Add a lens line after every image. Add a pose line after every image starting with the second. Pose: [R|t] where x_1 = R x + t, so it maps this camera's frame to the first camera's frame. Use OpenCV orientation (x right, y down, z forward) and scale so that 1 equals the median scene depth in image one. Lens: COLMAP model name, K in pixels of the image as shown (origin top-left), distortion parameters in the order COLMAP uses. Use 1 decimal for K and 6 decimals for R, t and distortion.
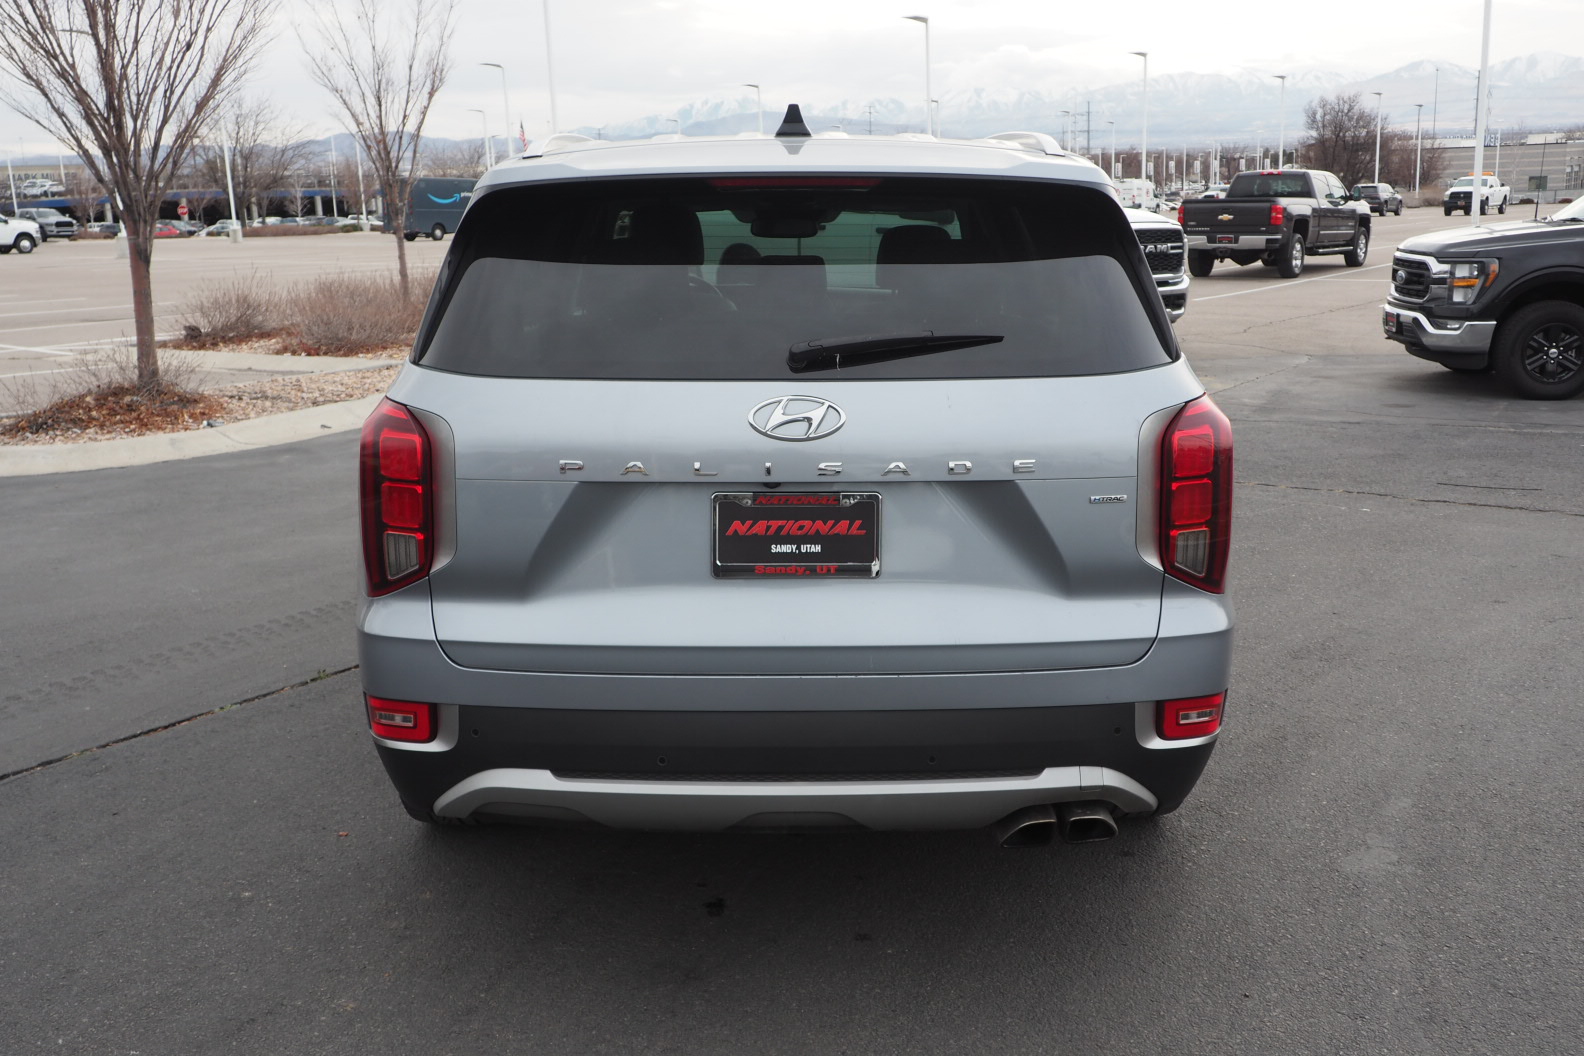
lens RADIAL K [[1456.4, 0, 786.6], [0, 1456.4, 519.5], [0, 0, 1]] dist [-0.012181, 0.000000]
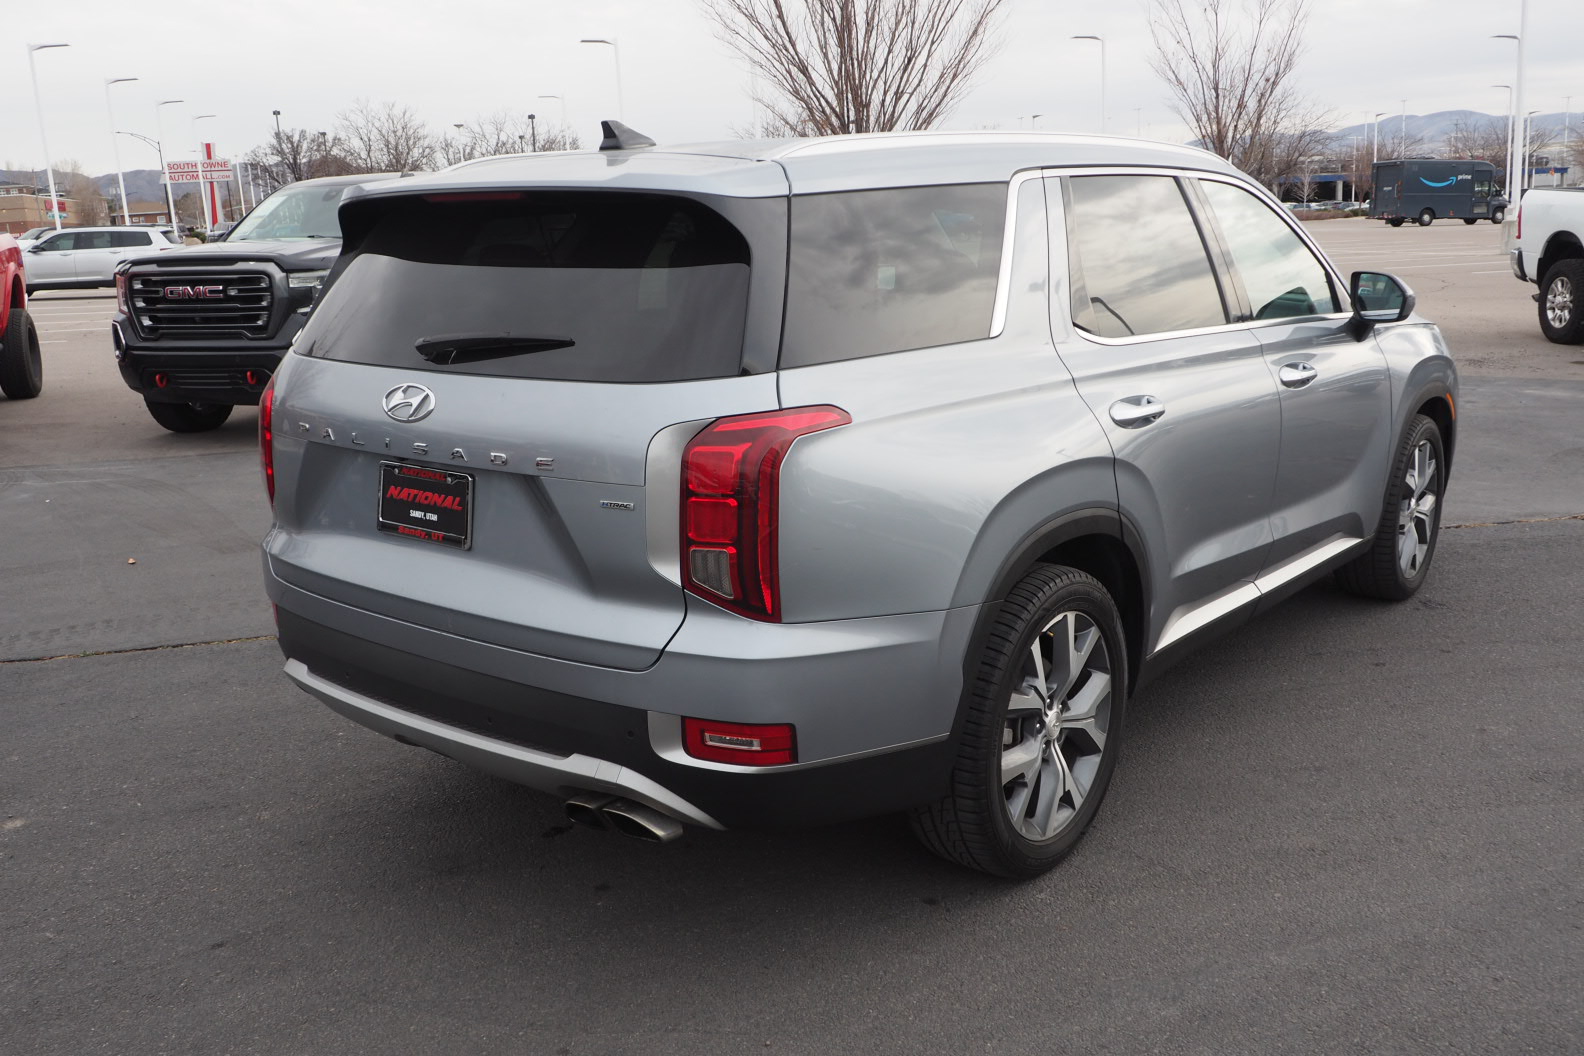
lens RADIAL K [[1414.9, 0, 788.2], [0, 1414.9, 534.1], [0, 0, 1]] dist [-0.009604, 0.000113]
pose [[0.771642, 0.130417, -0.622543, 0.908885], [-0.114295, 0.991253, 0.065989, -0.070934], [0.625704, 0.020234, 0.779798, 0.295370]]
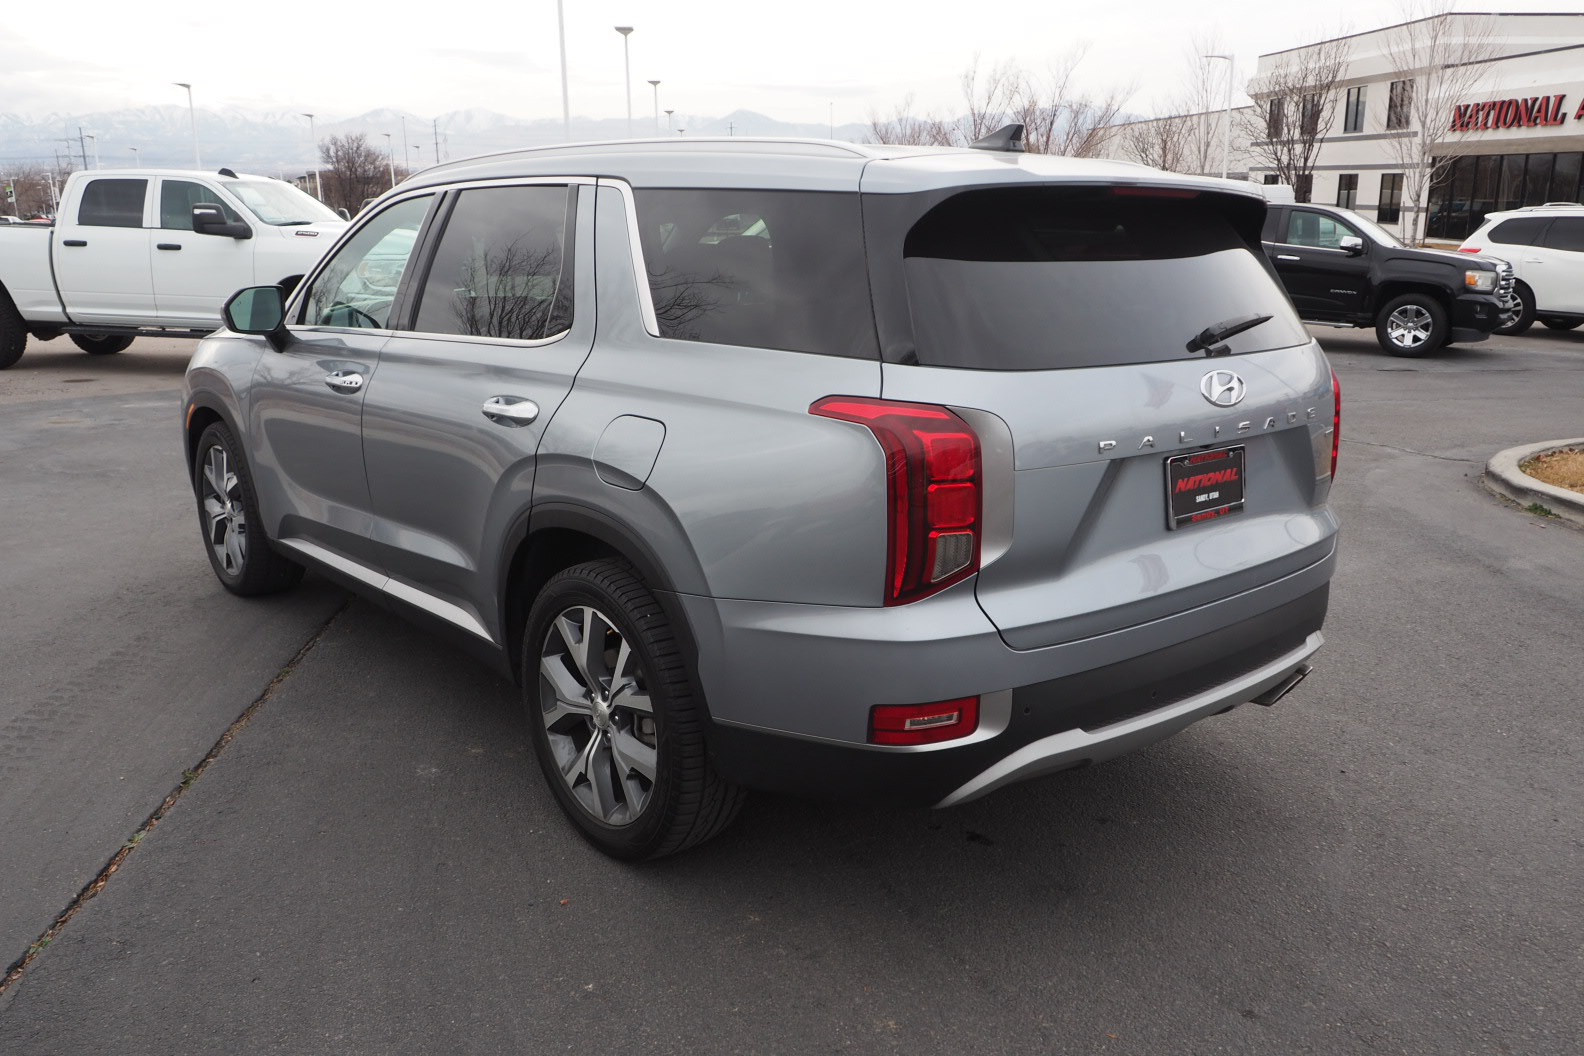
lens RADIAL K [[1258.4, 0, 796.7], [0, 1258.4, 528.7], [0, 0, 1]] dist [-0.007516, -0.000559]
pose [[0.761556, -0.140071, 0.632782, -0.895210], [0.127451, 0.989668, 0.065683, -0.064416], [-0.635444, 0.030628, 0.771539, 0.399498]]
